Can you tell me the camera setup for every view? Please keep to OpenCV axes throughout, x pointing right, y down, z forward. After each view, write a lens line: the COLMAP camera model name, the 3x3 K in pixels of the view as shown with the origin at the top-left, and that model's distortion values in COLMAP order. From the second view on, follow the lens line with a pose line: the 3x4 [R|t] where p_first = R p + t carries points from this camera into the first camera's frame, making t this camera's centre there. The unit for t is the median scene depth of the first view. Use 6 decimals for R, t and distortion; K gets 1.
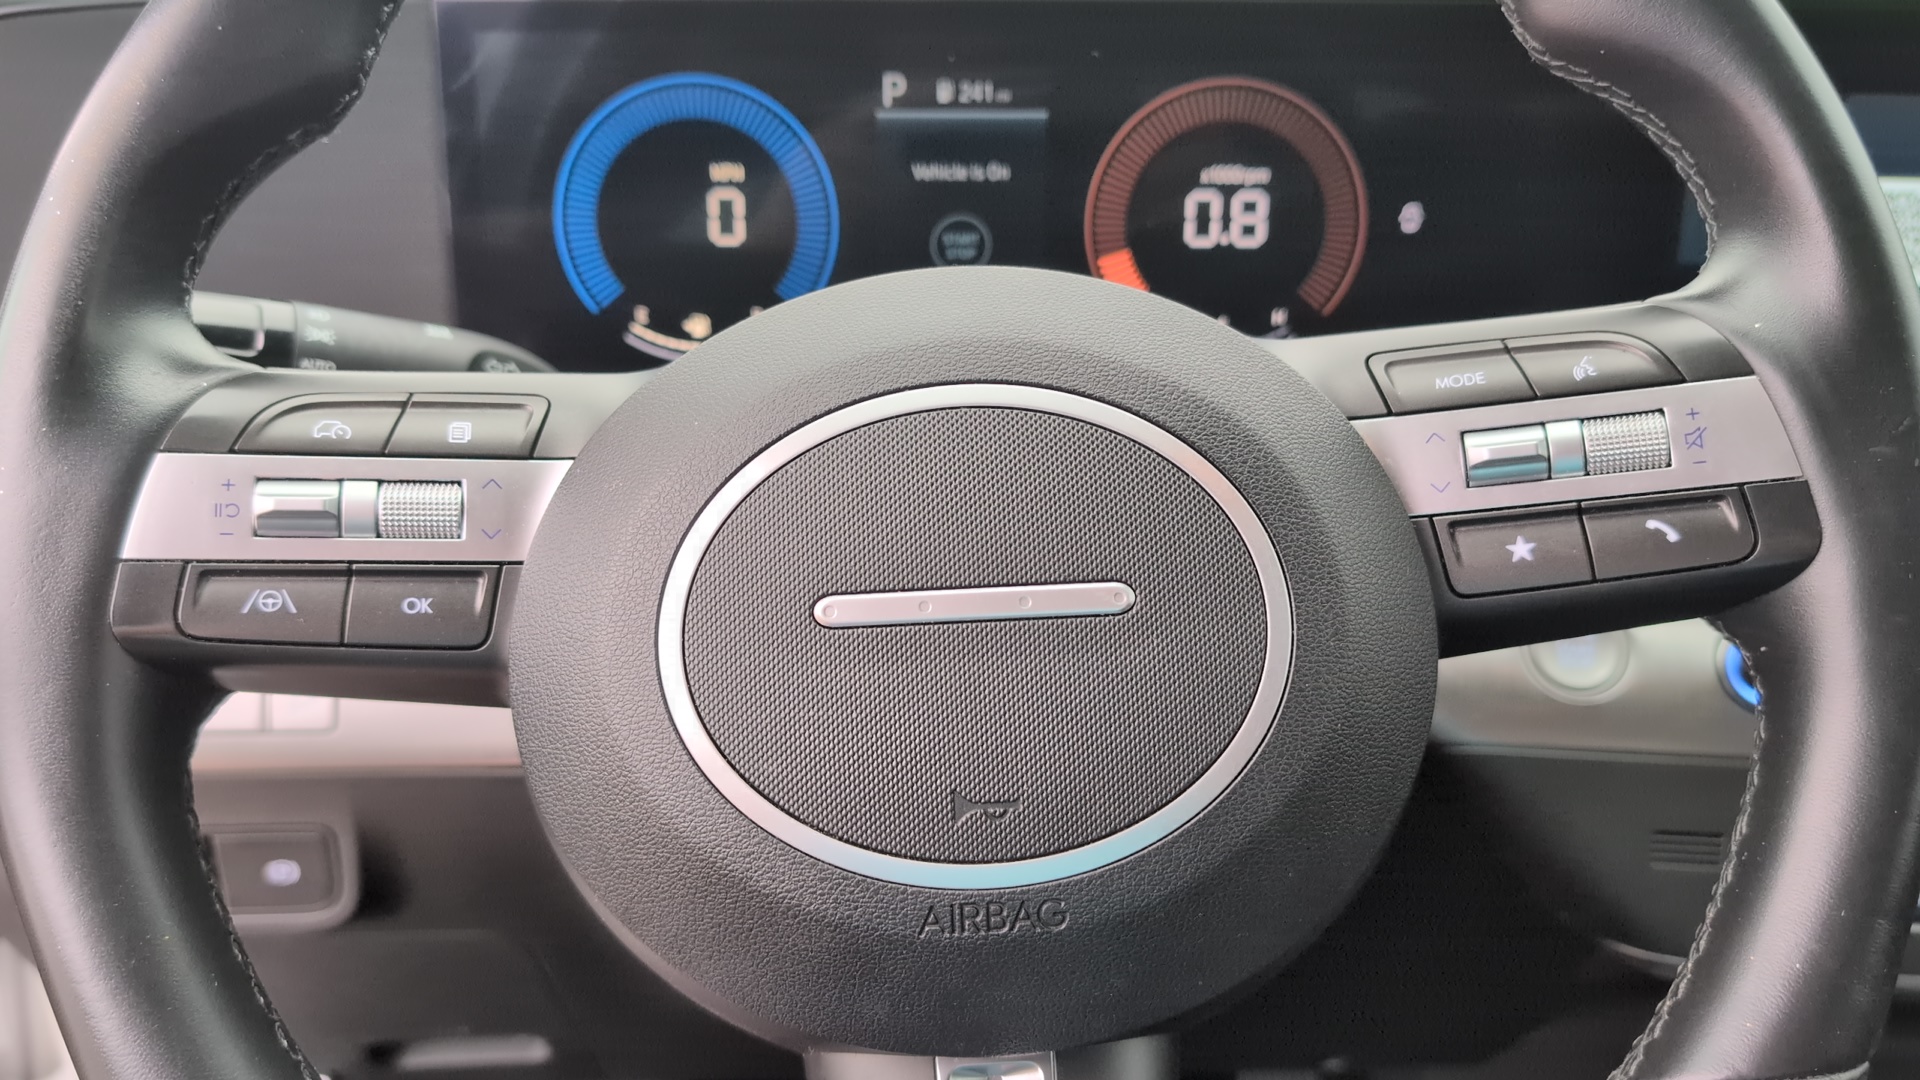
lens RADIAL K [[1586.6, 0, 960.0], [0, 1586.6, 540.0], [0, 0, 1]] dist [0.014243, -0.001725]
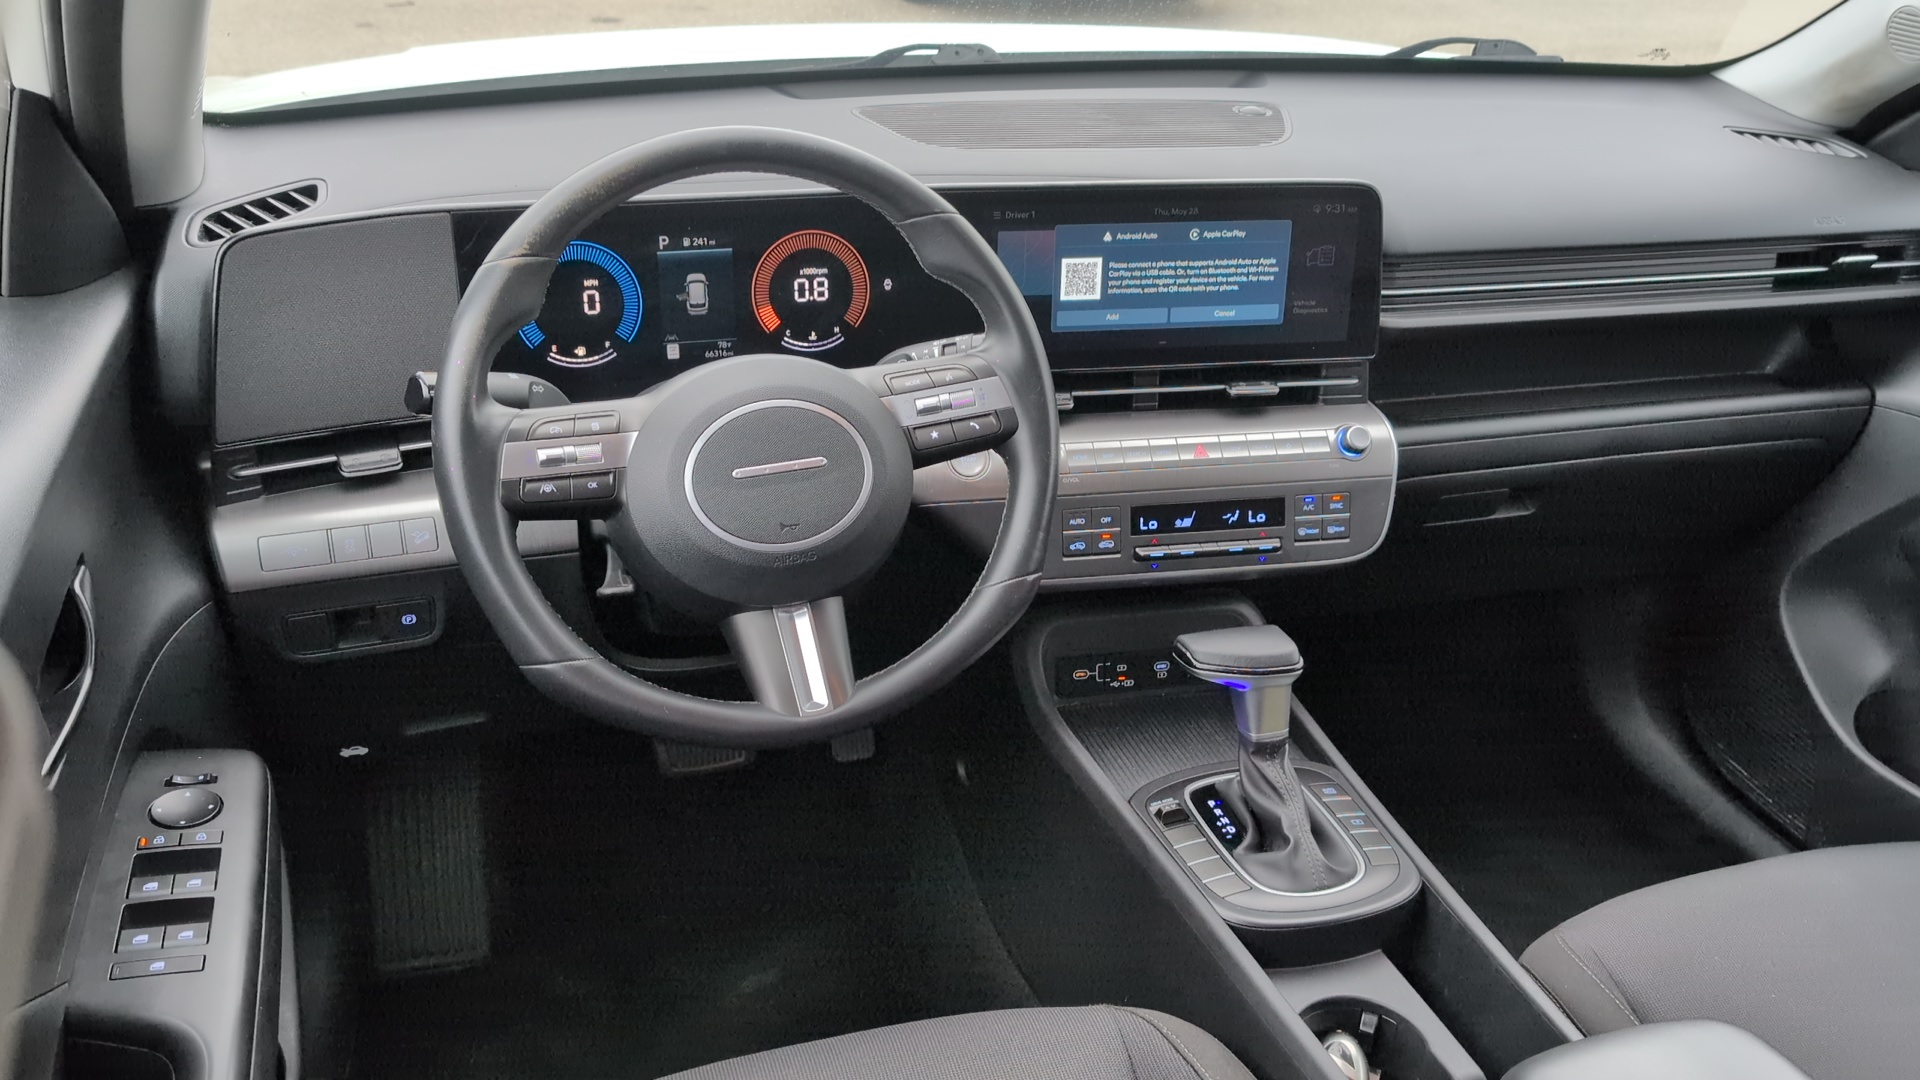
lens RADIAL K [[1586.6, 0, 960.0], [0, 1586.6, 540.0], [0, 0, 1]] dist [0.014243, -0.001725]
pose [[0.944927, -0.108096, 0.308915, -0.387486], [0.074794, 0.990227, 0.117715, -0.098801], [-0.318621, -0.088127, 0.943777, -1.303318]]
